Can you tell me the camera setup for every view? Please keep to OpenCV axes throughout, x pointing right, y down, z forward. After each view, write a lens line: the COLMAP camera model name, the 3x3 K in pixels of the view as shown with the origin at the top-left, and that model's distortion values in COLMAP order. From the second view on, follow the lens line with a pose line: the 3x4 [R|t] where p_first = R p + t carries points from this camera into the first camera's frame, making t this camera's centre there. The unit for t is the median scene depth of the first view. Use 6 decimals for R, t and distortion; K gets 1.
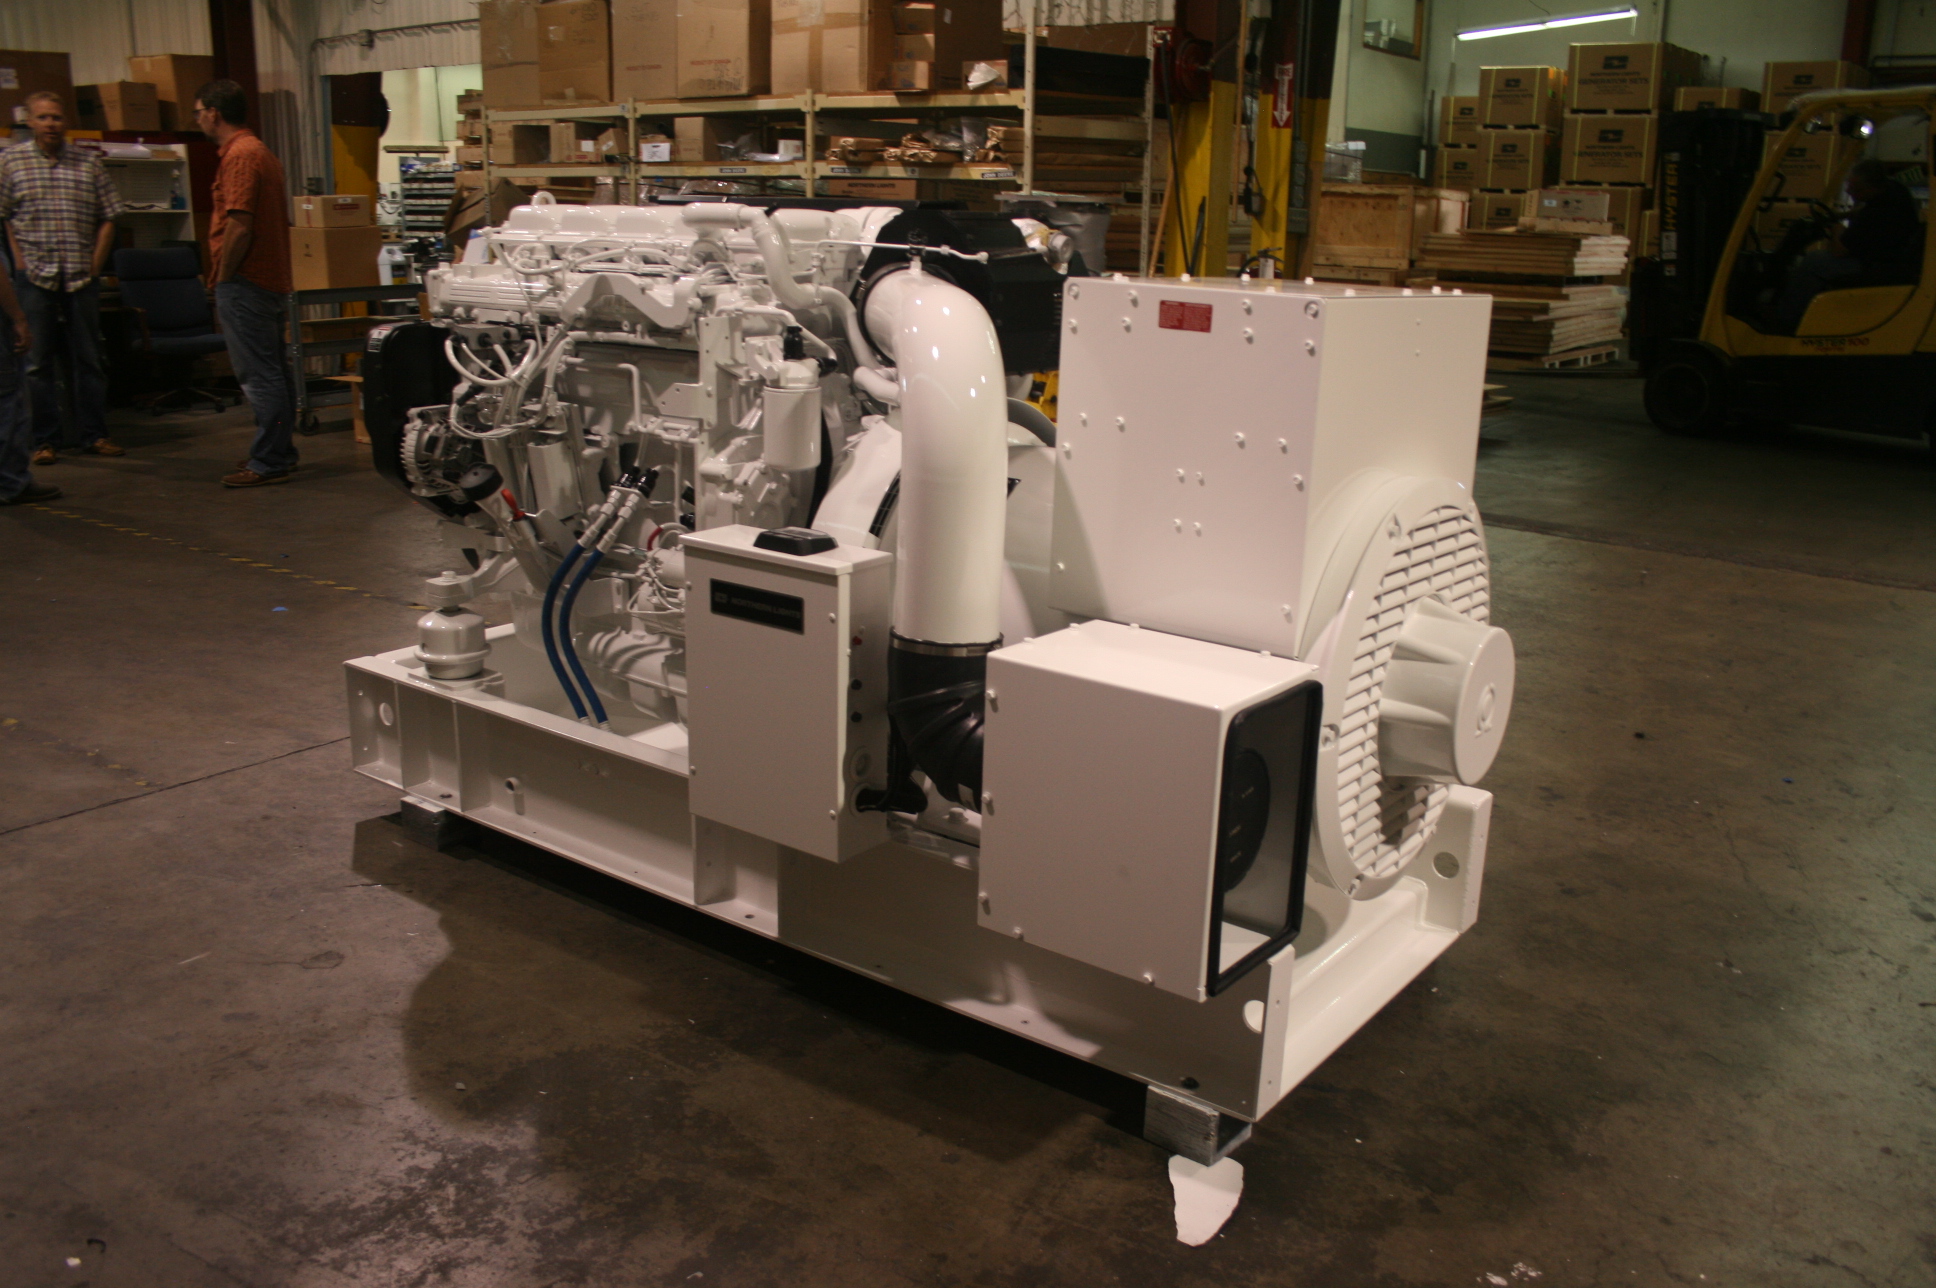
lens RADIAL K [[1627.8, 0, 978.5], [0, 1627.8, 708.1], [0, 0, 1]] dist [-0.160502, 0.125109]
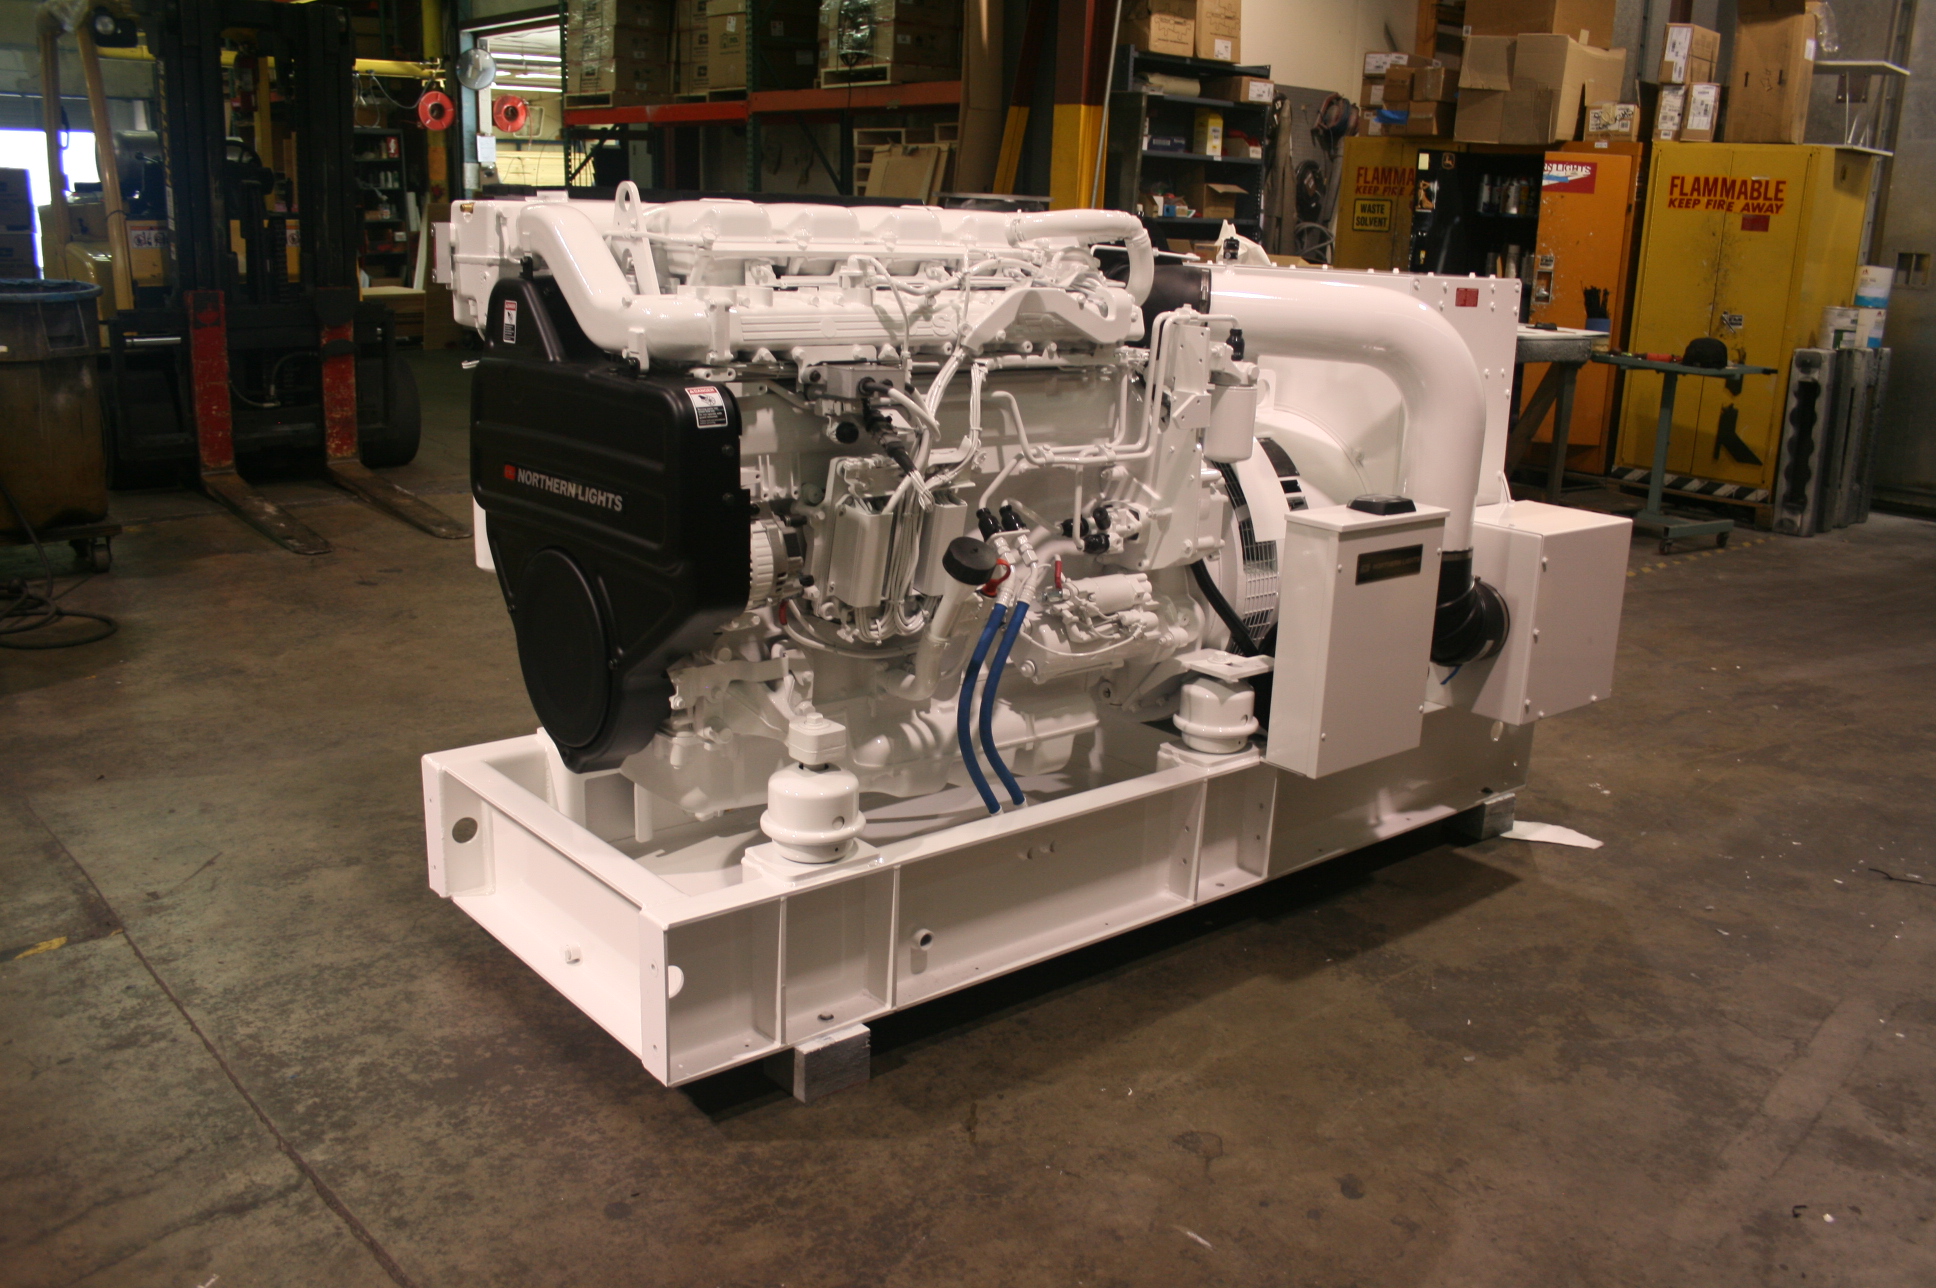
lens RADIAL K [[1627.8, 0, 978.5], [0, 1627.8, 708.1], [0, 0, 1]] dist [-0.160502, 0.125109]
pose [[0.225632, -0.303570, 0.925708, -0.954910], [0.263256, 0.933860, 0.242077, -0.236643], [-0.937969, 0.189078, 0.290626, 0.691158]]
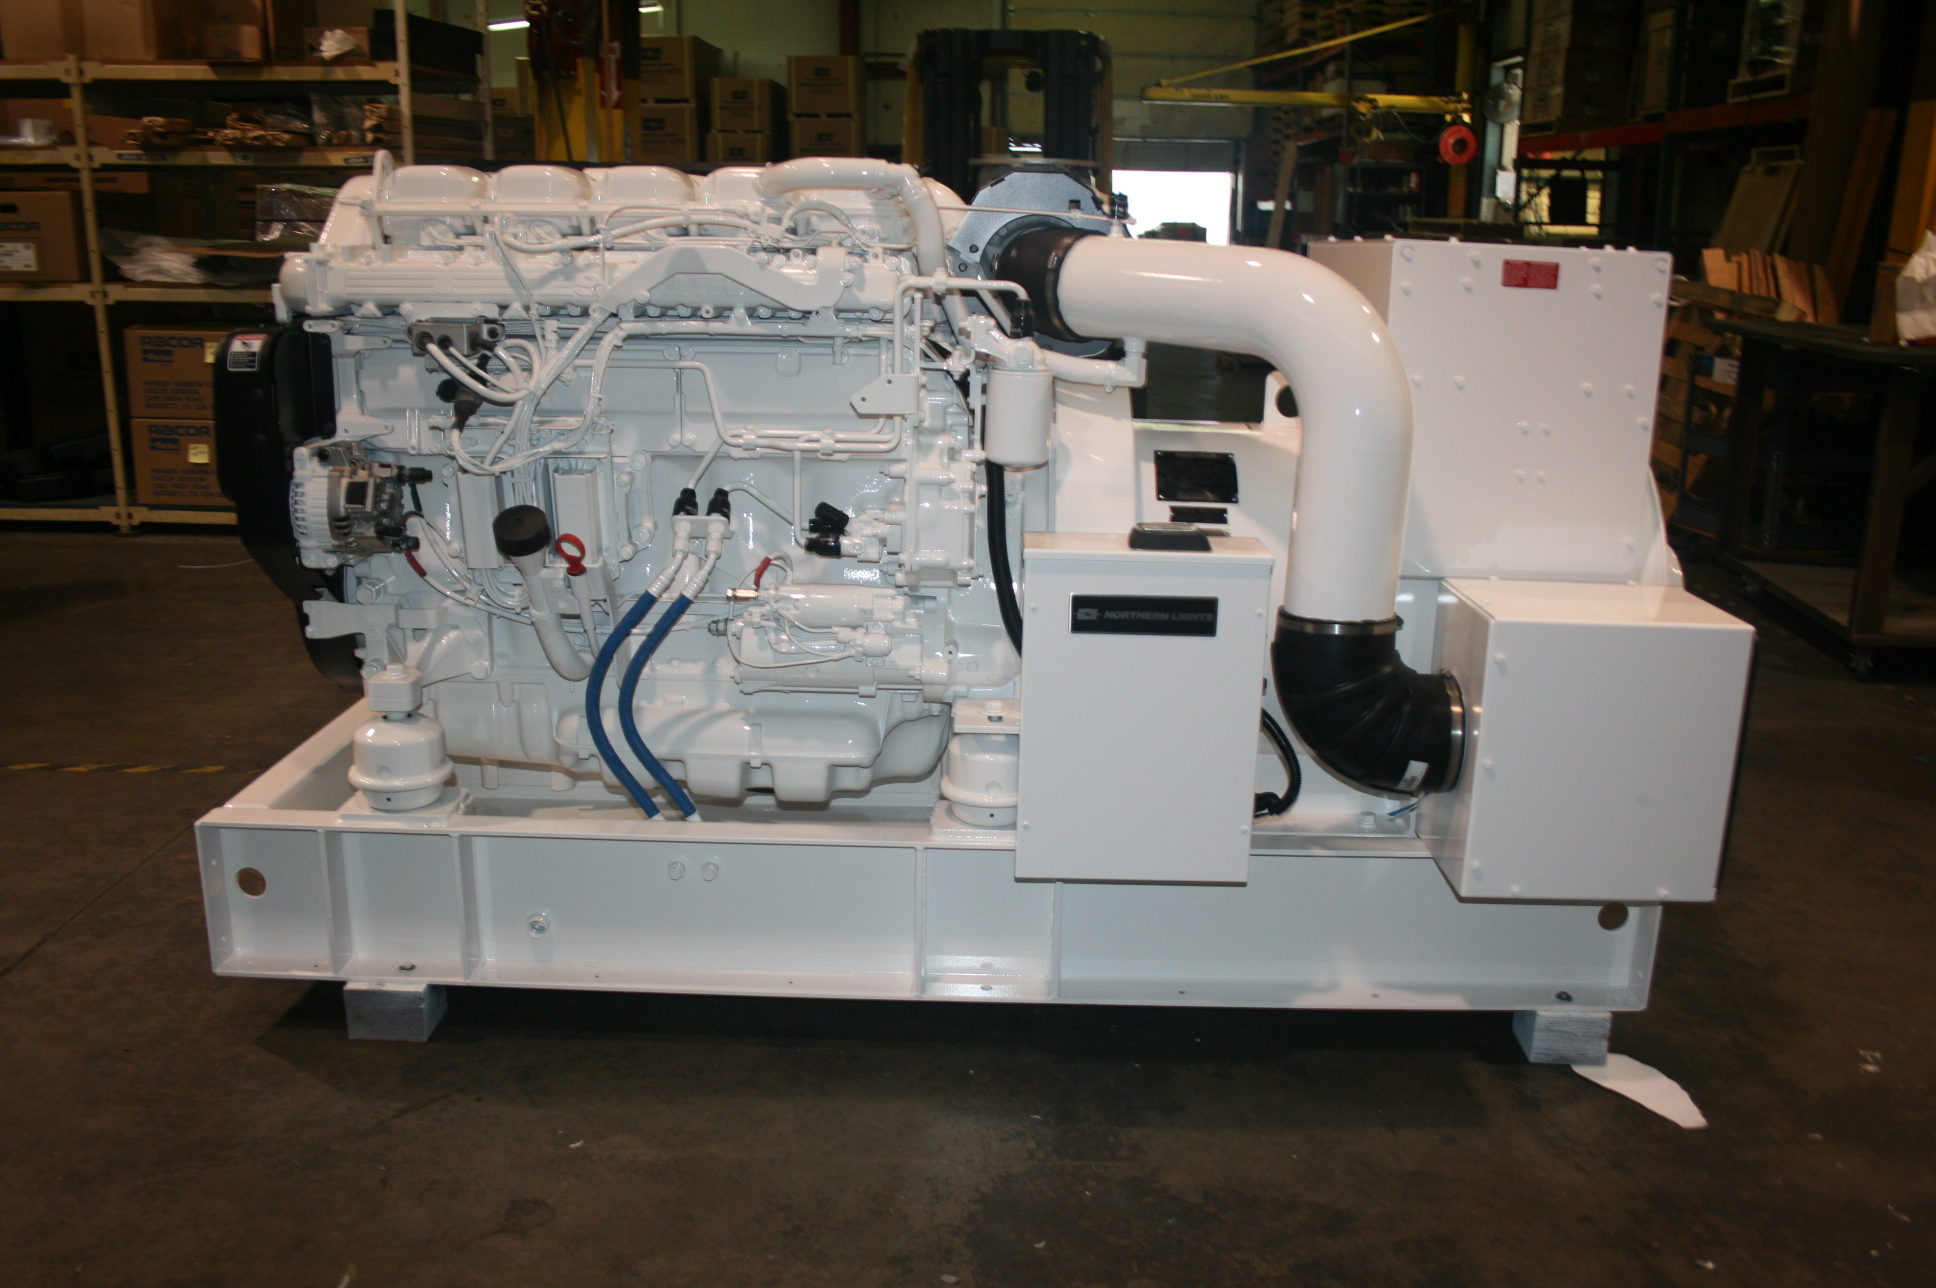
lens RADIAL K [[1627.8, 0, 978.5], [0, 1627.8, 708.1], [0, 0, 1]] dist [-0.160502, 0.125109]
pose [[0.804759, -0.178238, 0.566210, -0.513535], [0.177056, 0.982512, 0.057635, -0.058319], [-0.566580, 0.053868, 0.822244, 0.240603]]
